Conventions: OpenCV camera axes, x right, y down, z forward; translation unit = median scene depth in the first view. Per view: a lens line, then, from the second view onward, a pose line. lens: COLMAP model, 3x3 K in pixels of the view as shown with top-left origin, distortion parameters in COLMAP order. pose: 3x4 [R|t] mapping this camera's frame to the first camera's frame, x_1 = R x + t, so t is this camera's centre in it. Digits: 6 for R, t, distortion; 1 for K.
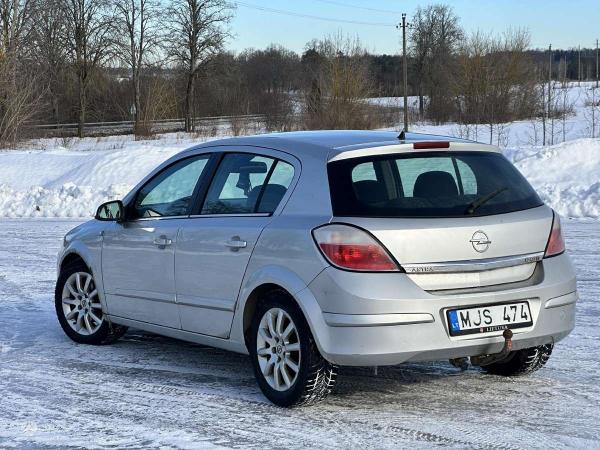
lens RADIAL K [[1315.8, 0, 300.0], [0, 1315.8, 225.0], [0, 0, 1]] dist [0.023676, 3.192394]
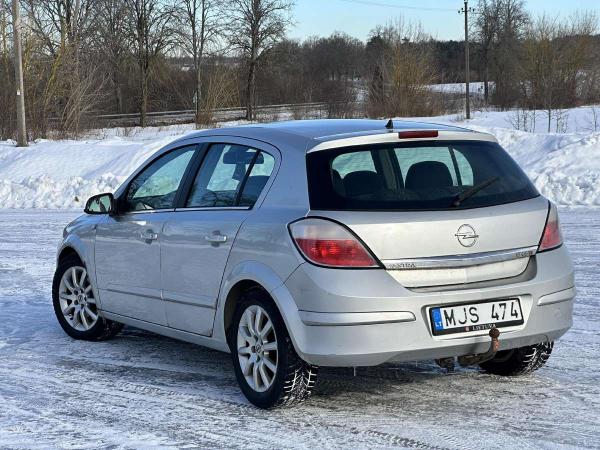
lens RADIAL K [[1315.8, 0, 300.0], [0, 1315.8, 225.0], [0, 0, 1]] dist [0.023676, 3.192394]
pose [[0.998761, -0.003700, -0.049635, 0.057586], [0.004159, 0.999950, 0.009144, -0.003832], [0.049599, -0.009339, 0.998726, 0.041613]]
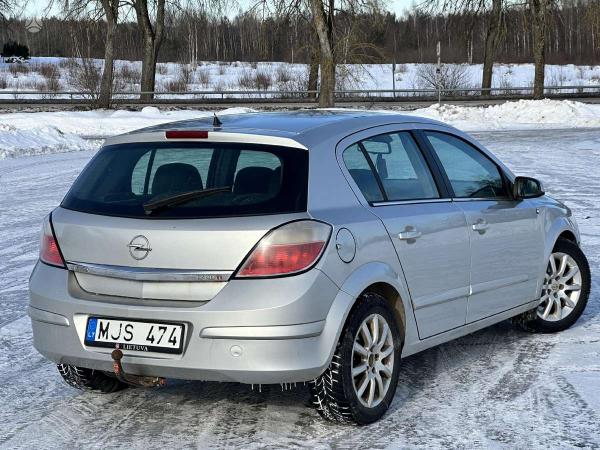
lens RADIAL K [[1315.8, 0, 300.0], [0, 1315.8, 225.0], [0, 0, 1]] dist [0.023676, 3.192394]
pose [[0.474021, 0.102490, -0.874528, 0.859448], [-0.057628, 0.994684, 0.085335, -0.075156], [0.878626, 0.009947, 0.477408, 0.606396]]
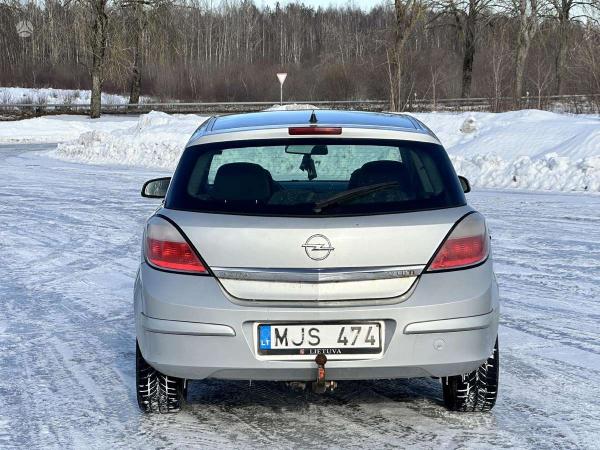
lens RADIAL K [[1315.8, 0, 300.0], [0, 1315.8, 225.0], [0, 0, 1]] dist [0.023676, 3.192394]
pose [[0.854812, 0.064304, -0.514938, 0.503883], [-0.049953, 0.997881, 0.041688, -0.032555], [0.516528, -0.009913, 0.856213, 0.245348]]
